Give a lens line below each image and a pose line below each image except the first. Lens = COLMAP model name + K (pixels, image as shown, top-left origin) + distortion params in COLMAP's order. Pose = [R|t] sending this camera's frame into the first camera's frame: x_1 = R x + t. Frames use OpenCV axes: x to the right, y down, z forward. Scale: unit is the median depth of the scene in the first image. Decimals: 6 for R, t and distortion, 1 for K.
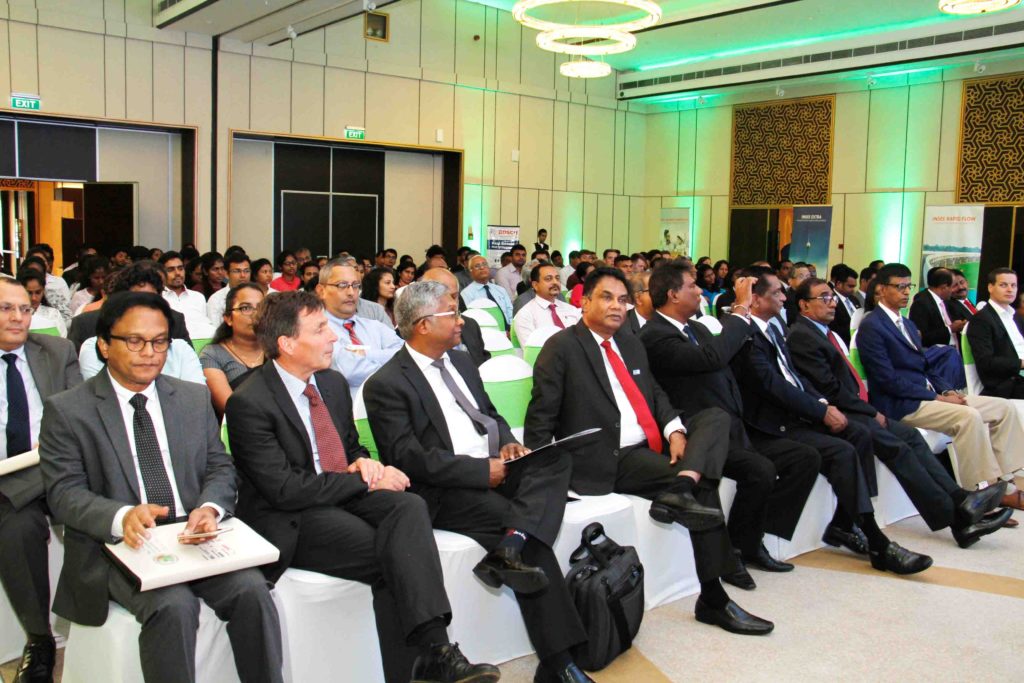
lens RADIAL K [[1063.6, 0, 512.4], [0, 1063.6, 339.6], [0, 0, 1]] dist [0.124829, 0.000000]
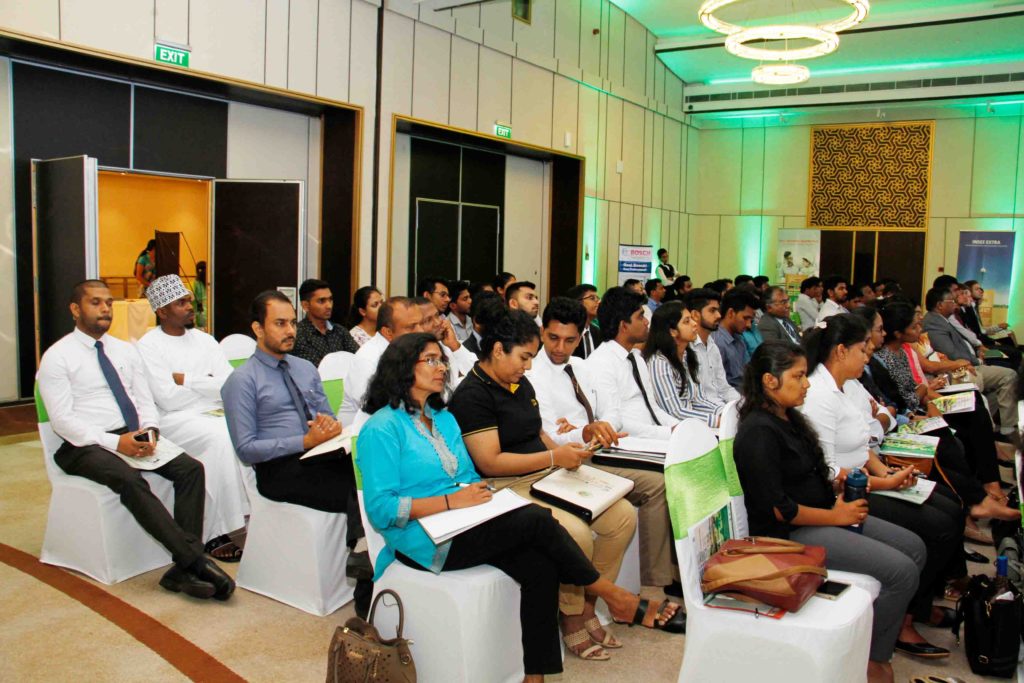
lens RADIAL K [[873.2, 0, 522.0], [0, 873.2, 284.4], [0, 0, 1]] dist [0.006361, -0.000981]
pose [[0.944030, -0.004221, 0.329832, -0.328842], [0.020568, 0.998726, -0.046085, -0.043903], [-0.329217, 0.050289, 0.942914, 0.362136]]
